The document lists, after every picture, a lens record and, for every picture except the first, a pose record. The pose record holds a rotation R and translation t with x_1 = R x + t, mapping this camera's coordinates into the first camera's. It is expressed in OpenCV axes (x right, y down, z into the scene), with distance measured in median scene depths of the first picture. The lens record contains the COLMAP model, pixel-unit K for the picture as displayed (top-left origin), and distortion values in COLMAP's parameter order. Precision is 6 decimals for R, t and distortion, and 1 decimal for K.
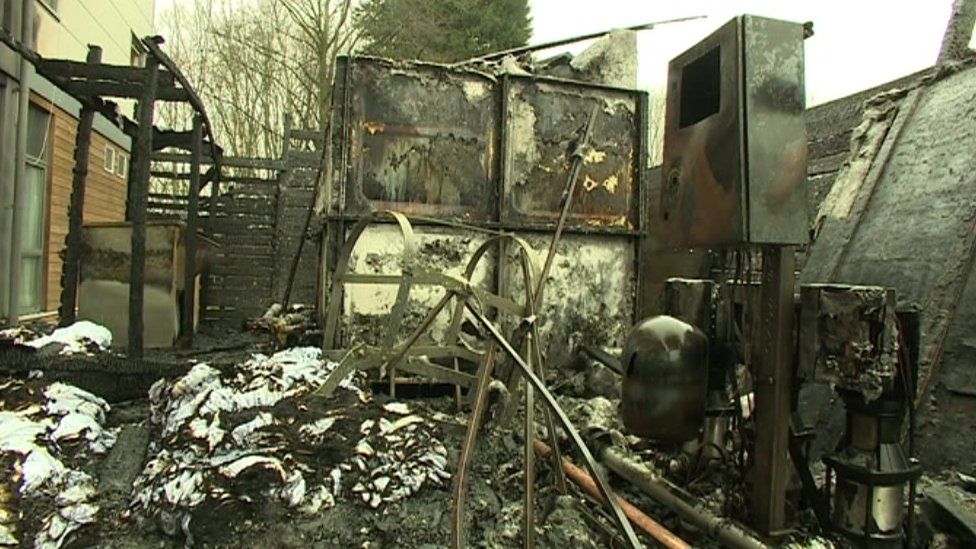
lens RADIAL K [[625.0, 0, 488.0], [0, 625.0, 274.5], [0, 0, 1]] dist [-0.069182, -0.000343]
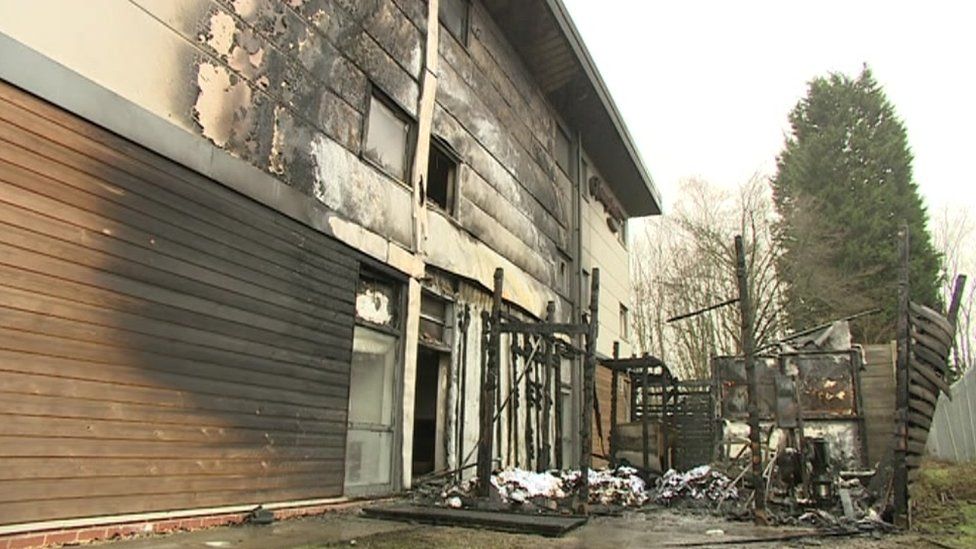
lens RADIAL K [[631.6, 0, 488.0], [0, 631.6, 274.5], [0, 0, 1]] dist [-0.099438, 0.000556]
pose [[0.753512, -0.186677, -0.630374, 0.691361], [-0.001741, 0.958270, -0.285861, 0.060430], [0.657432, 0.216497, 0.721742, -1.449022]]
